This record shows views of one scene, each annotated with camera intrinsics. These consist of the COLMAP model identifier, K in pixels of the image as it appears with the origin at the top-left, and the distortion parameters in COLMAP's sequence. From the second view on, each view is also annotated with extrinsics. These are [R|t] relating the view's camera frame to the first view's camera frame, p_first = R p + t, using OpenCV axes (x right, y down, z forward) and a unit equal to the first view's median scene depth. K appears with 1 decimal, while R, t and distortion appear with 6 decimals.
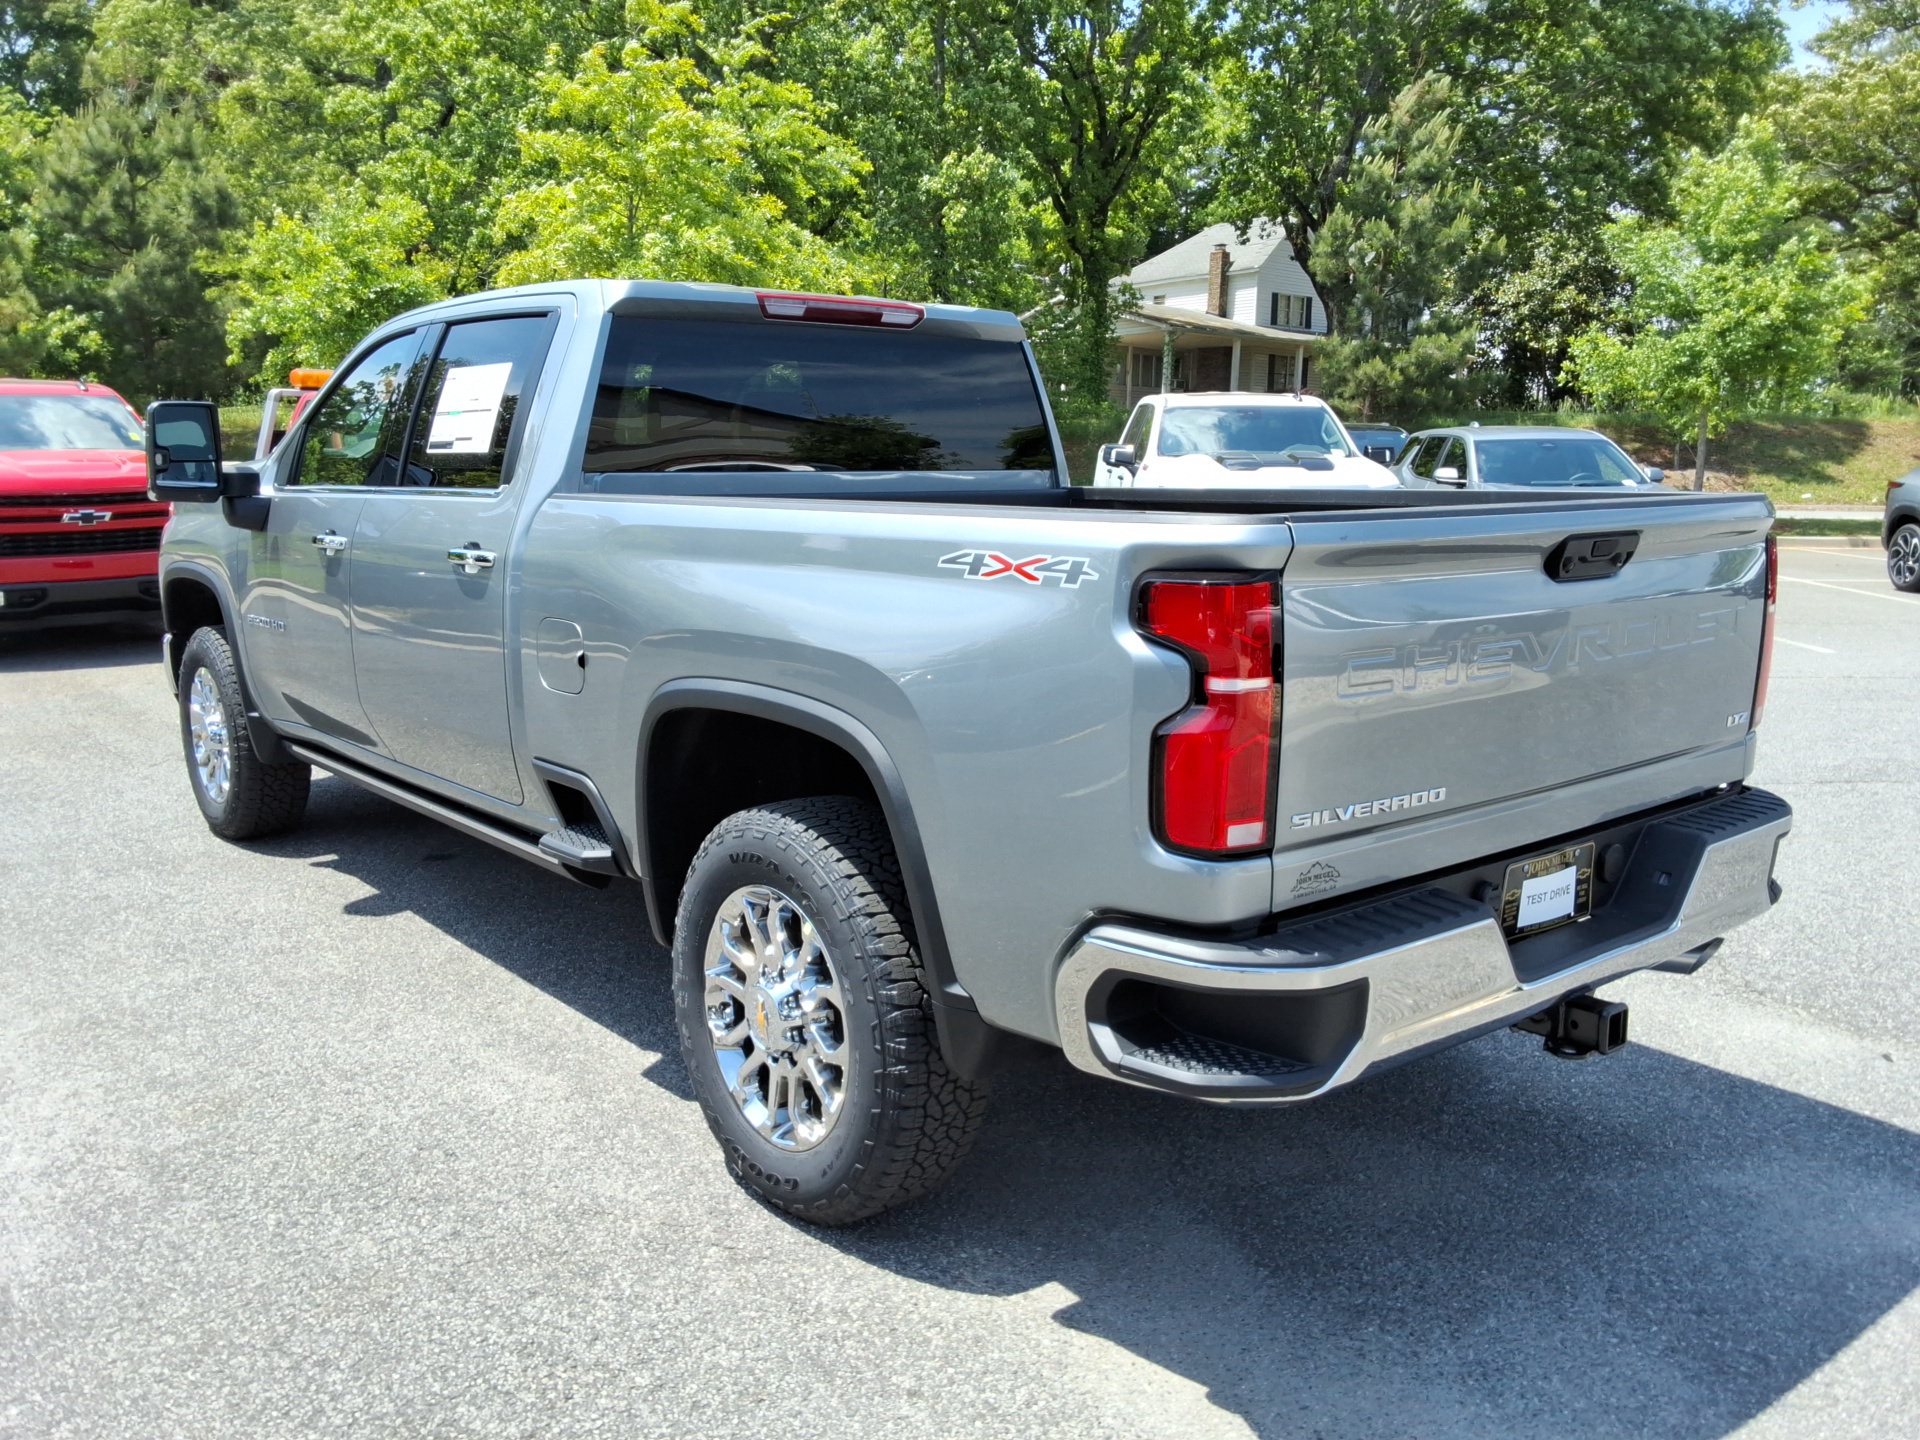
lens RADIAL K [[1546.6, 0, 966.5], [0, 1546.6, 722.5], [0, 0, 1]] dist [0.113958, -0.169900]
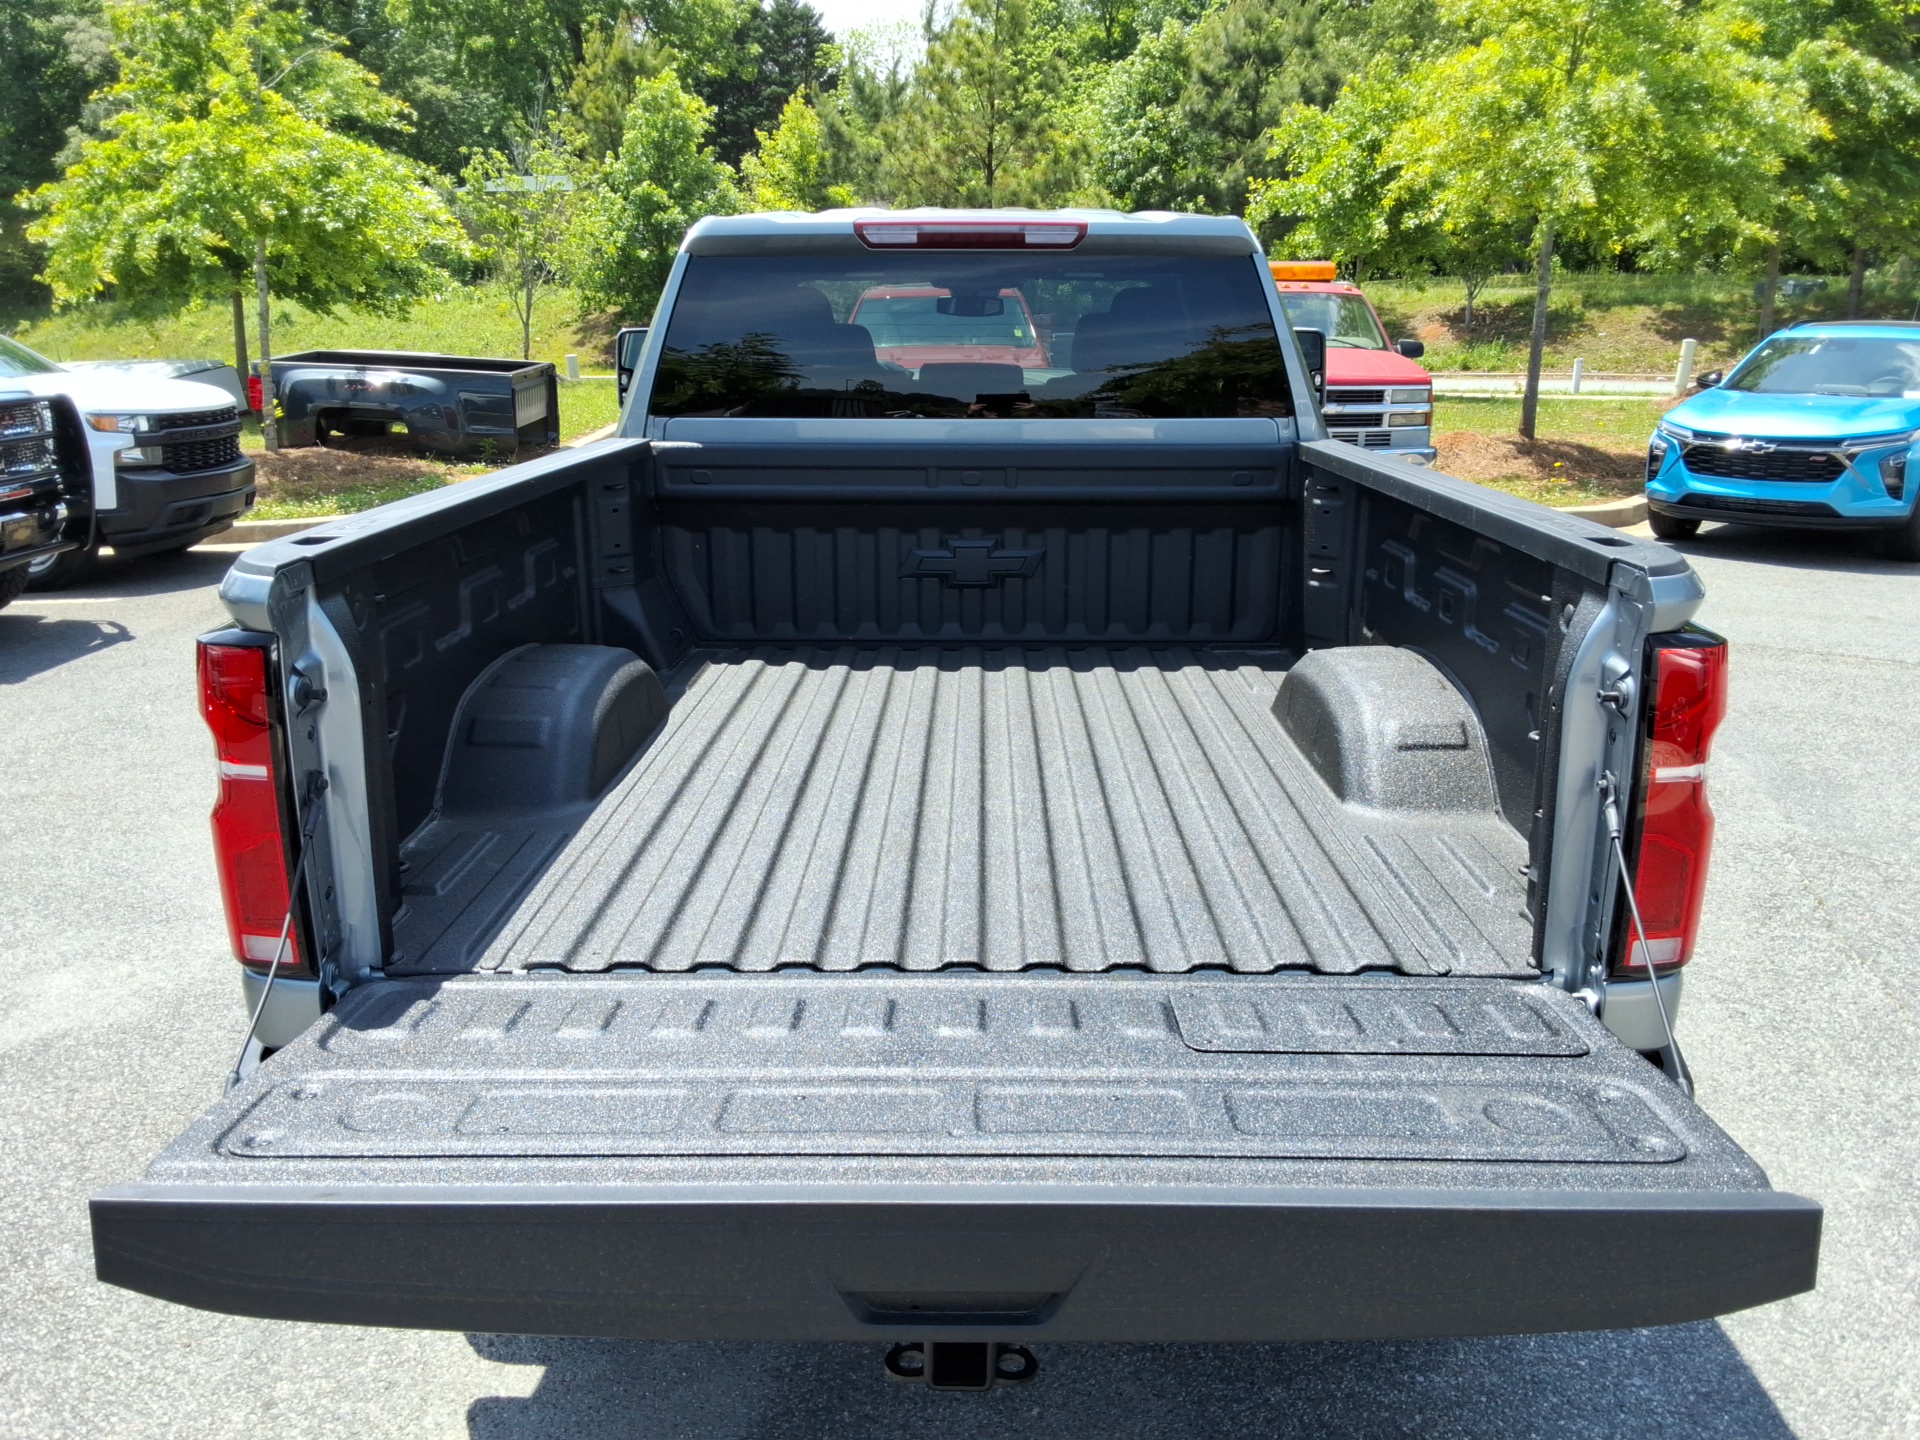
lens RADIAL K [[1546.6, 0, 983.4], [0, 1546.6, 711.7], [0, 0, 1]] dist [0.113958, -0.169900]
pose [[0.762495, 0.157354, -0.627567, 0.415329], [-0.109715, 0.987373, 0.114266, -0.079725], [0.637623, -0.018274, 0.770131, 0.259068]]
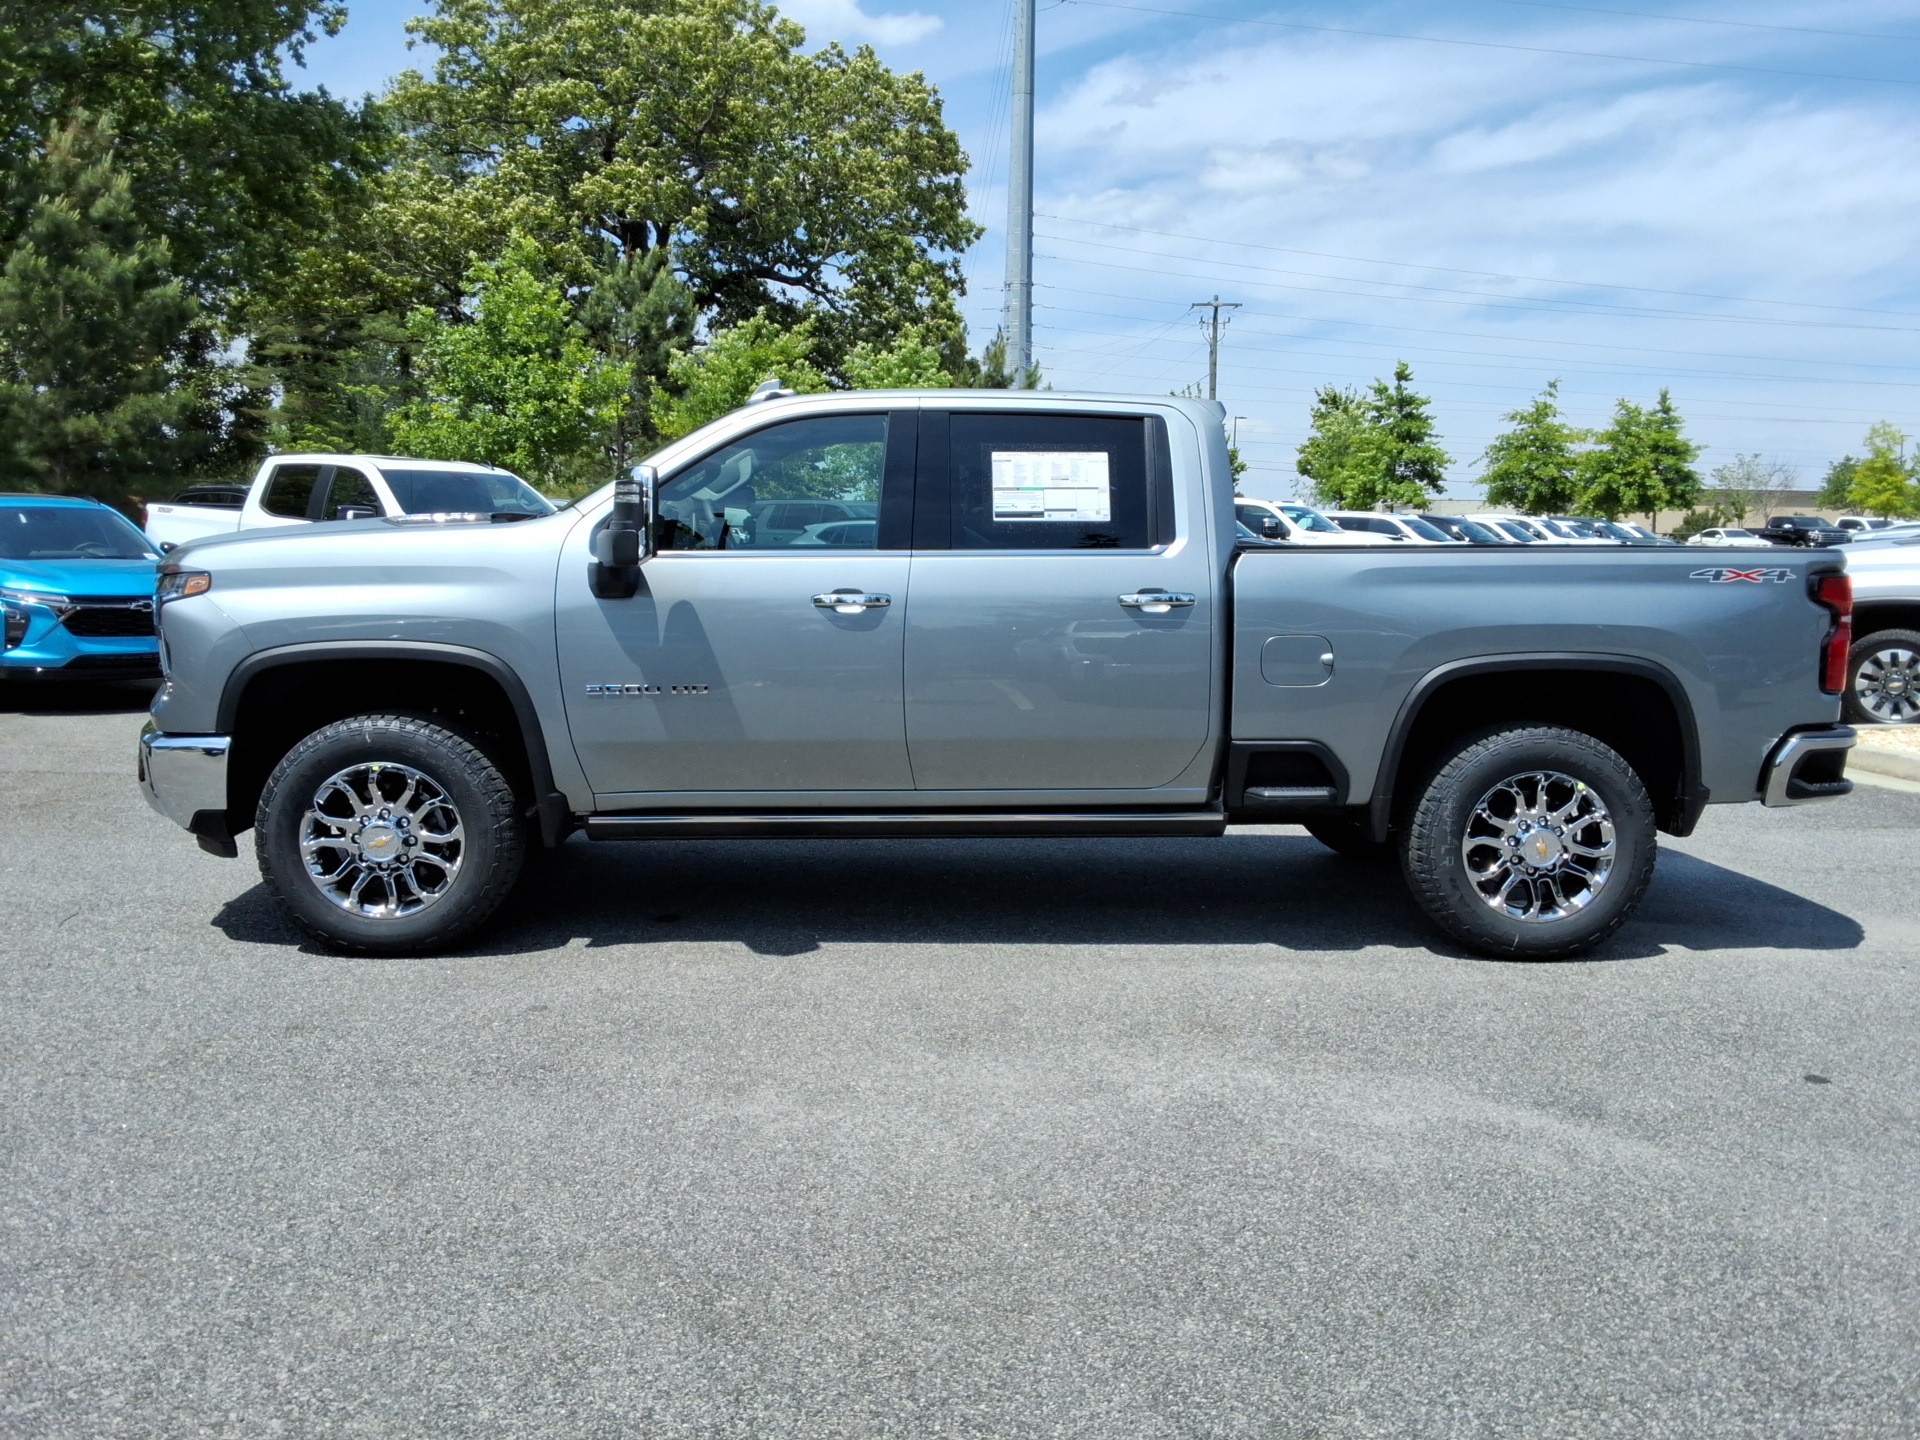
lens RADIAL K [[1546.6, 0, 956.0], [0, 1546.6, 708.7], [0, 0, 1]] dist [0.113958, -0.169900]
pose [[0.599794, -0.085964, 0.795524, -1.108168], [0.127155, 0.991818, 0.011306, -0.037835], [-0.789987, 0.094373, 0.605817, 0.261435]]
